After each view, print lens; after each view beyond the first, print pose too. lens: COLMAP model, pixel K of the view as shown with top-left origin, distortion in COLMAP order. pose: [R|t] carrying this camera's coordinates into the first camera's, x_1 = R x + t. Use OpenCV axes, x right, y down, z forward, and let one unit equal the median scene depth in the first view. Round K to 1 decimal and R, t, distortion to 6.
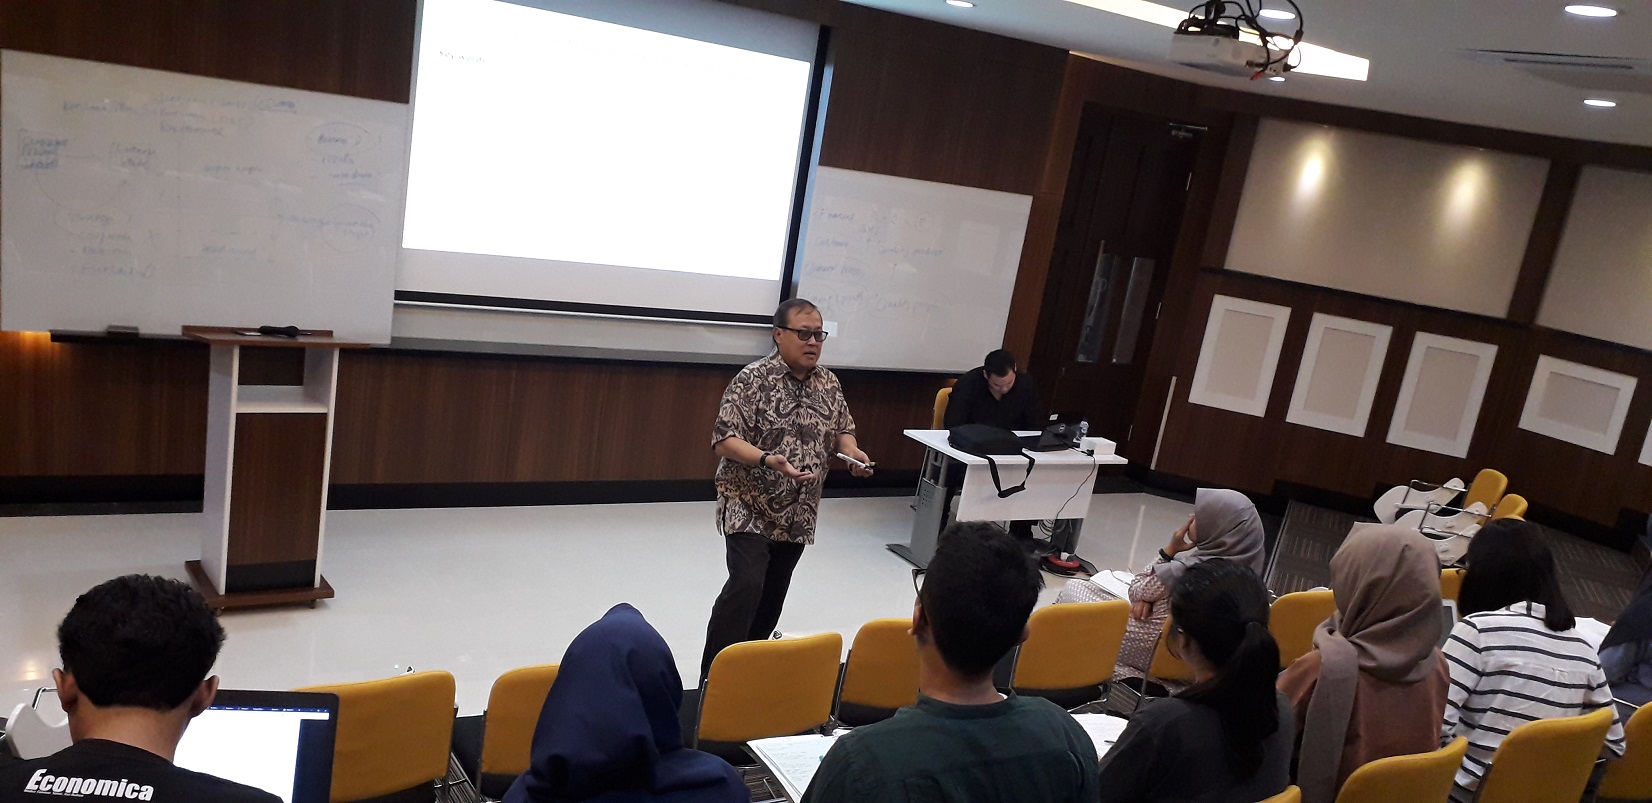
lens RADIAL K [[1267.6, 0, 826.0], [0, 1267.6, 401.5], [0, 0, 1]] dist [-0.006990, 0.001490]
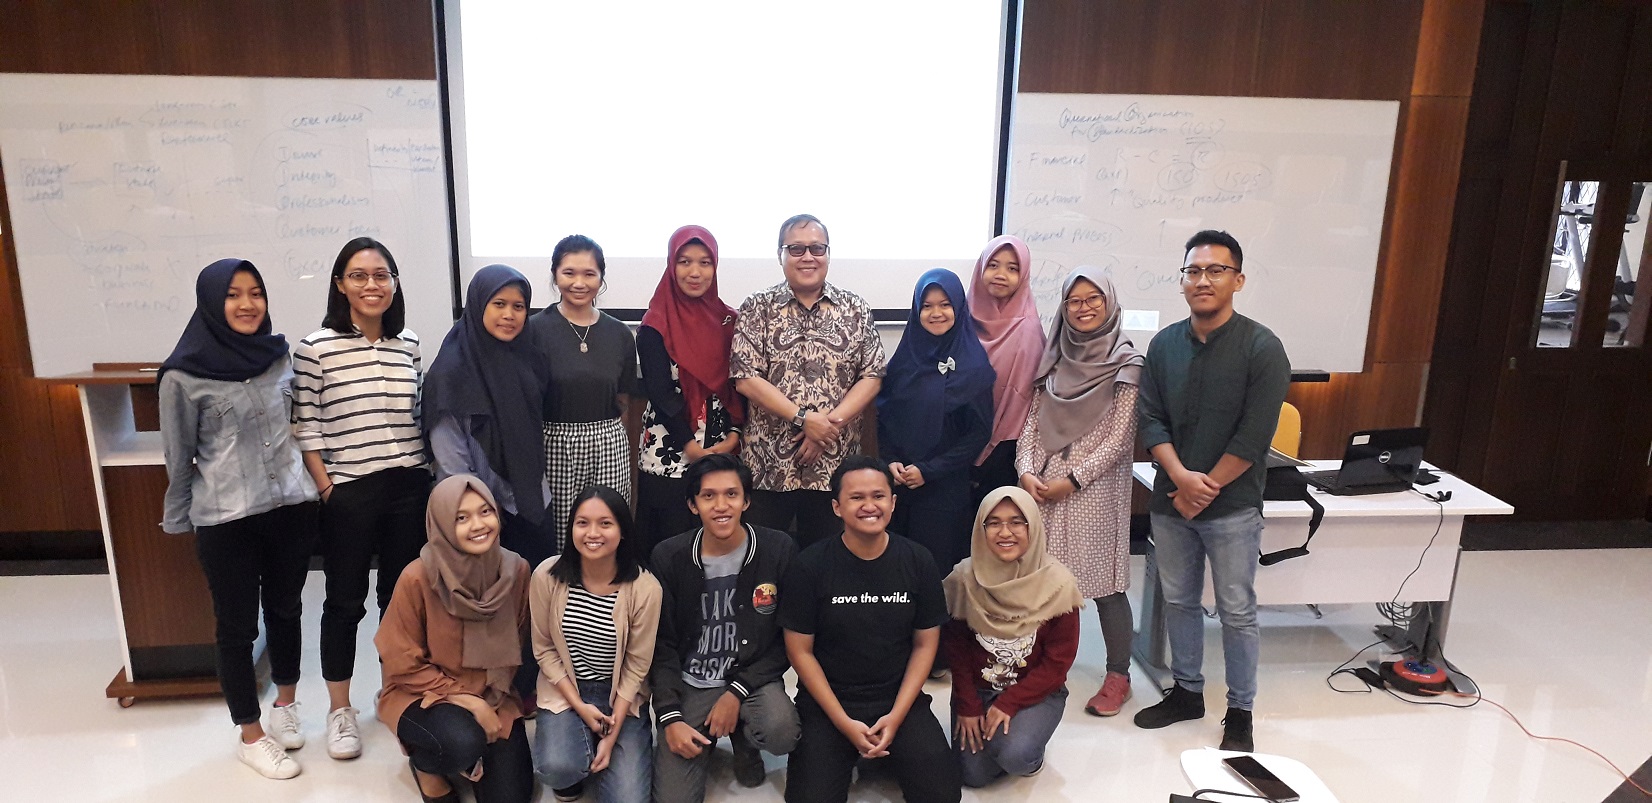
lens RADIAL K [[1267.6, 0, 826.0], [0, 1267.6, 401.5], [0, 0, 1]] dist [-0.006990, 0.001490]
pose [[0.893277, -0.038705, -0.447836, 0.225529], [0.029766, 0.999193, -0.026984, 0.003084], [0.448519, 0.010774, 0.893708, 0.338214]]
